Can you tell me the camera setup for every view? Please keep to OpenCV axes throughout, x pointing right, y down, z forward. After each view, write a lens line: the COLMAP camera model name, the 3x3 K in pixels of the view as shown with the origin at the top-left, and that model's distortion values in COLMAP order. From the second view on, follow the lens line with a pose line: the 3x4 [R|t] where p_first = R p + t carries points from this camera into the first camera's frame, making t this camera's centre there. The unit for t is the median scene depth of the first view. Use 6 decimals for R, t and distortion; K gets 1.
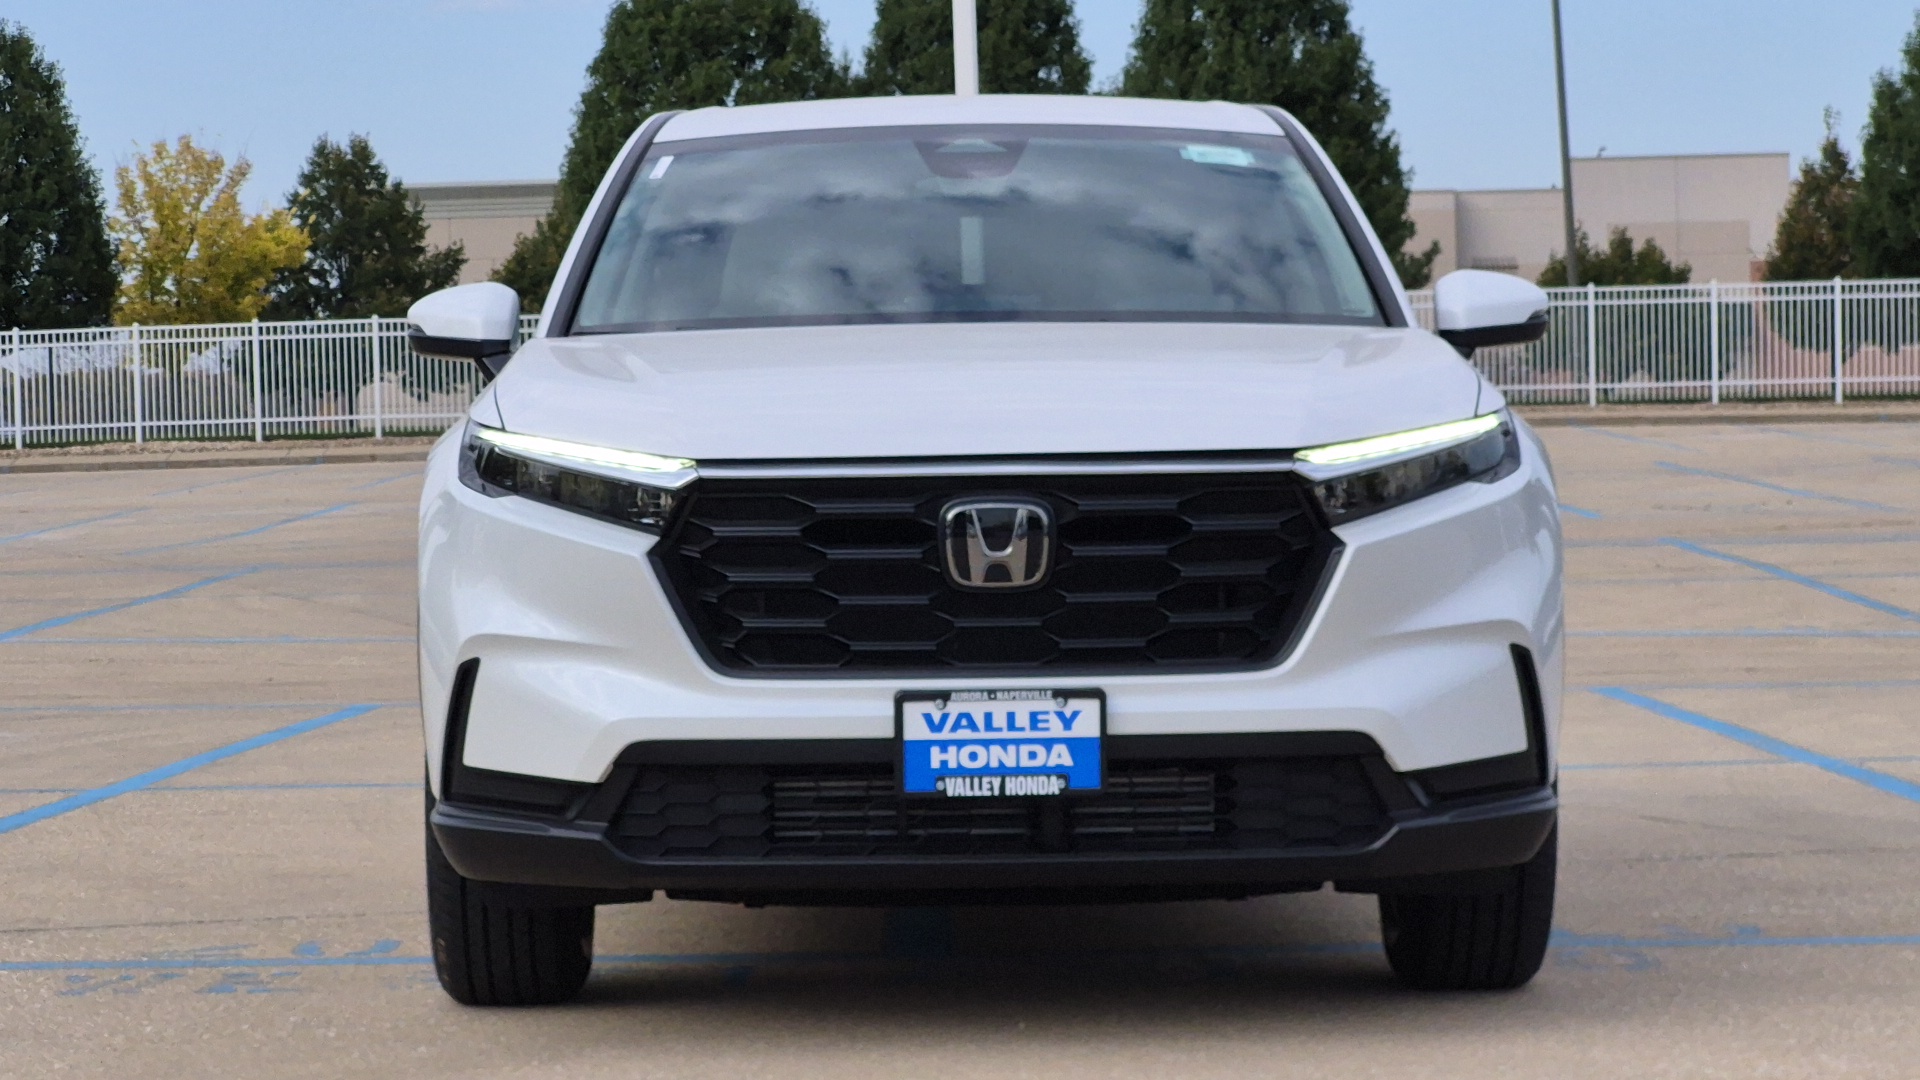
lens RADIAL K [[4268.4, 0, 960.0], [0, 4268.4, 540.0], [0, 0, 1]] dist [-0.013615, 0.119354]
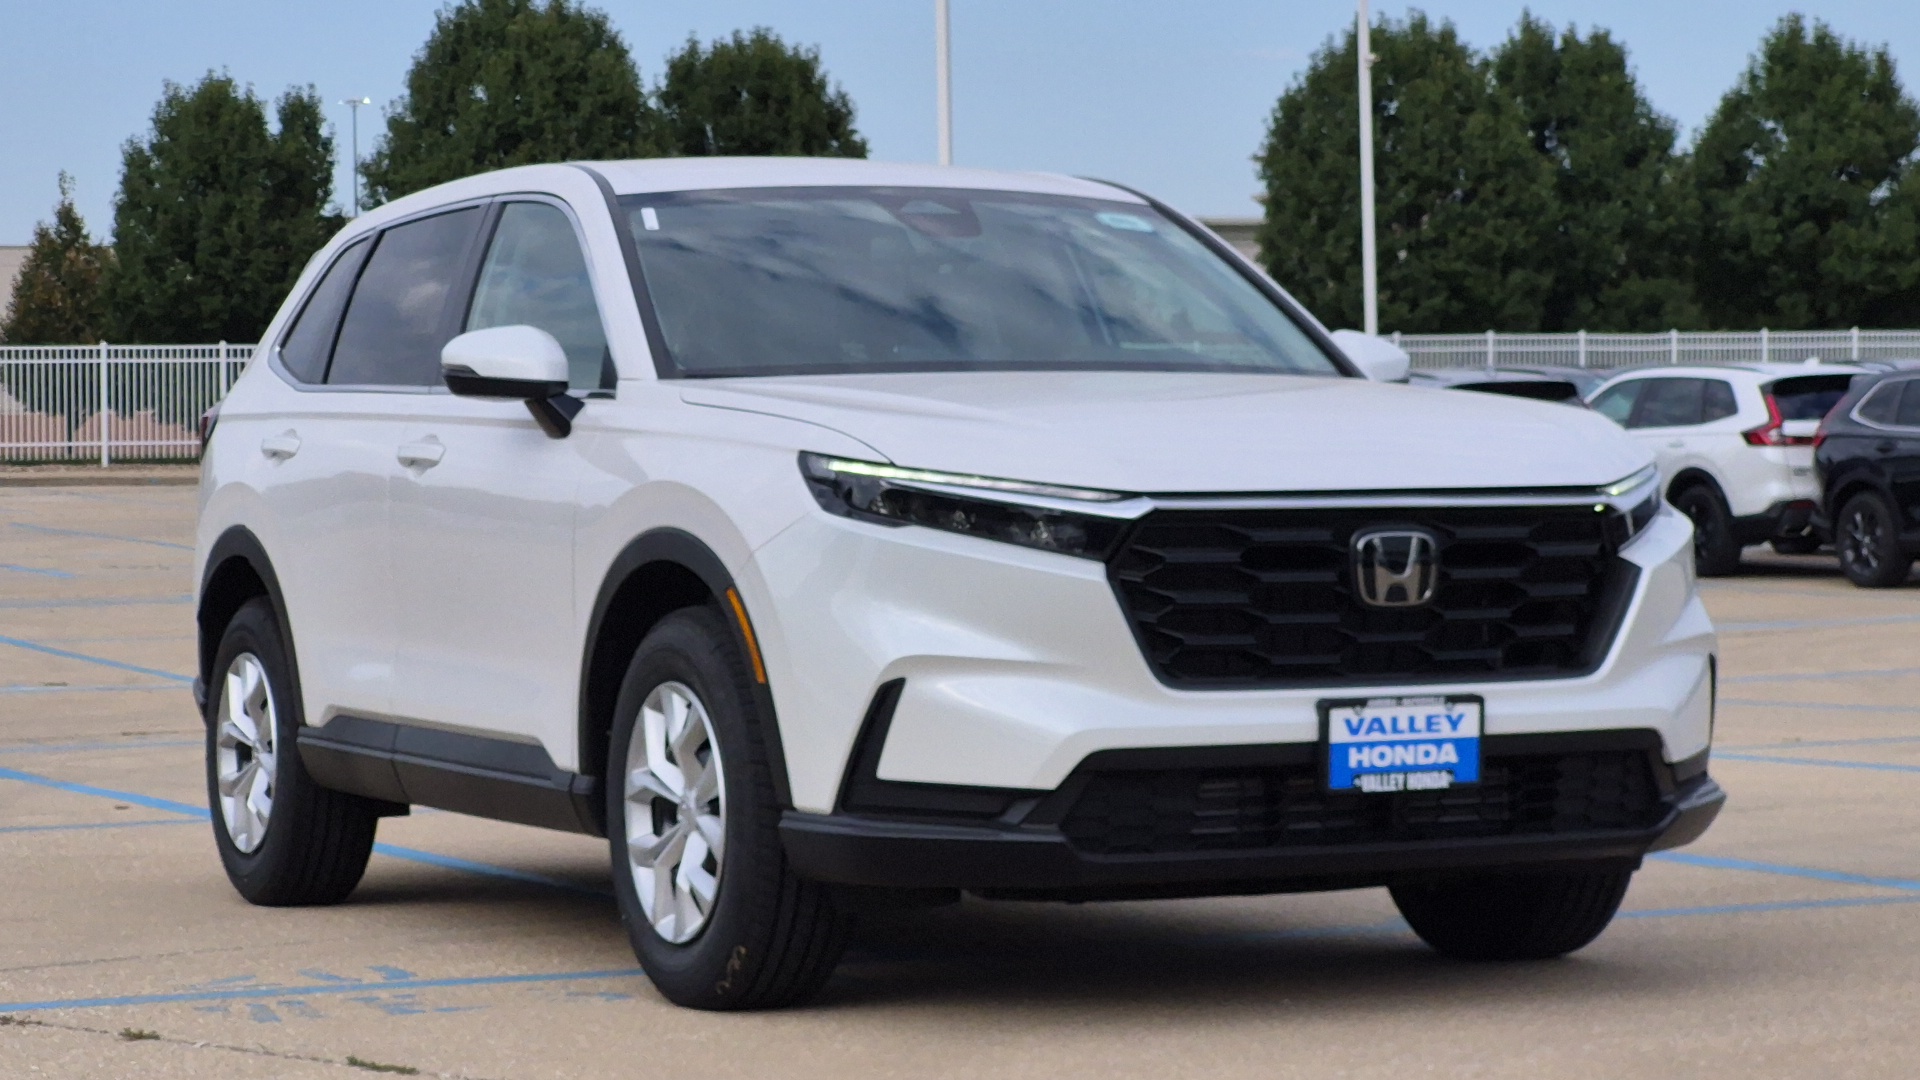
lens RADIAL K [[4268.4, 0, 960.0], [0, 4268.4, 540.0], [0, 0, 1]] dist [-0.013615, 0.119354]
pose [[0.908734, -0.000833, 0.417374, -0.565619], [0.007174, 0.999881, -0.013625, 0.008069], [-0.417313, 0.015376, 0.908633, 0.019660]]
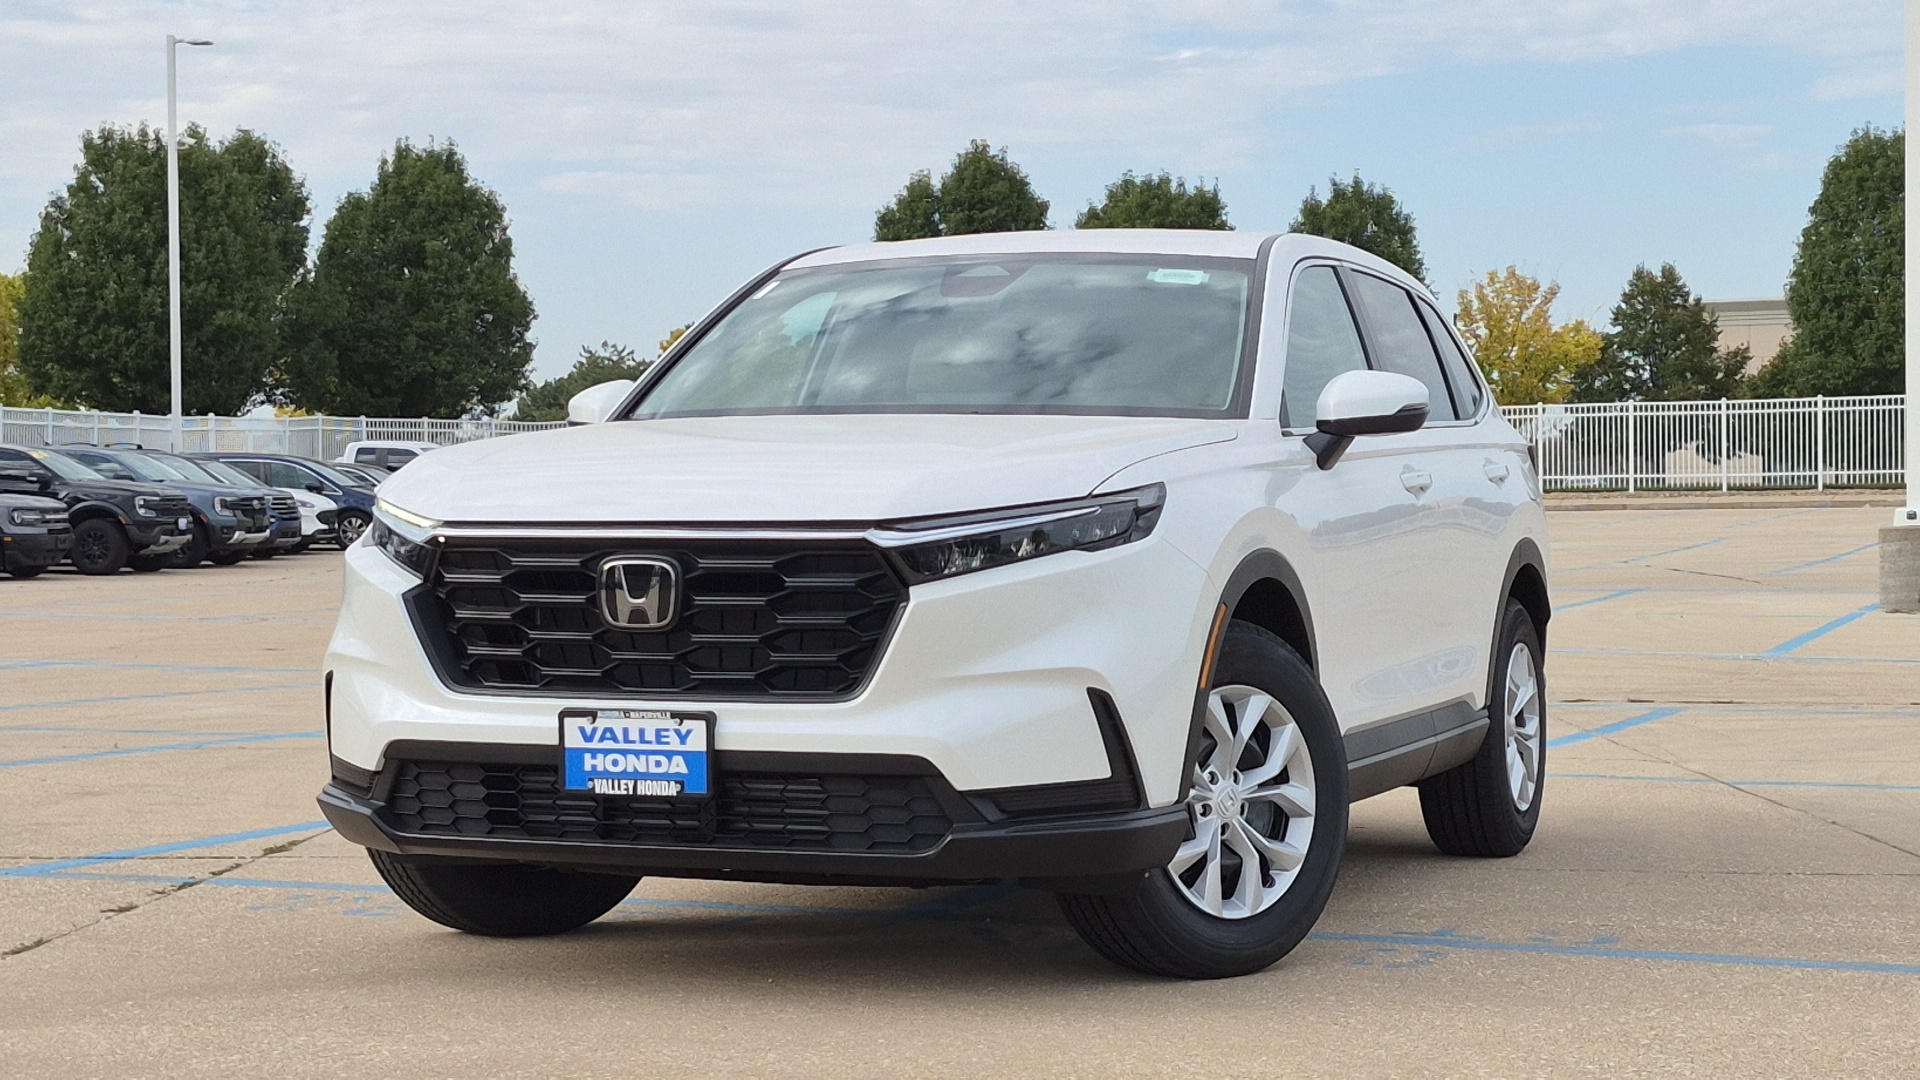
lens RADIAL K [[3156.0, 0, 960.0], [0, 3156.0, 540.0], [0, 0, 1]] dist [0.036248, 0.092054]
pose [[0.932090, 0.017597, -0.361798, 0.427462], [-0.020472, 0.999782, -0.004115, -0.012640], [0.361647, 0.011242, 0.932247, 0.172929]]
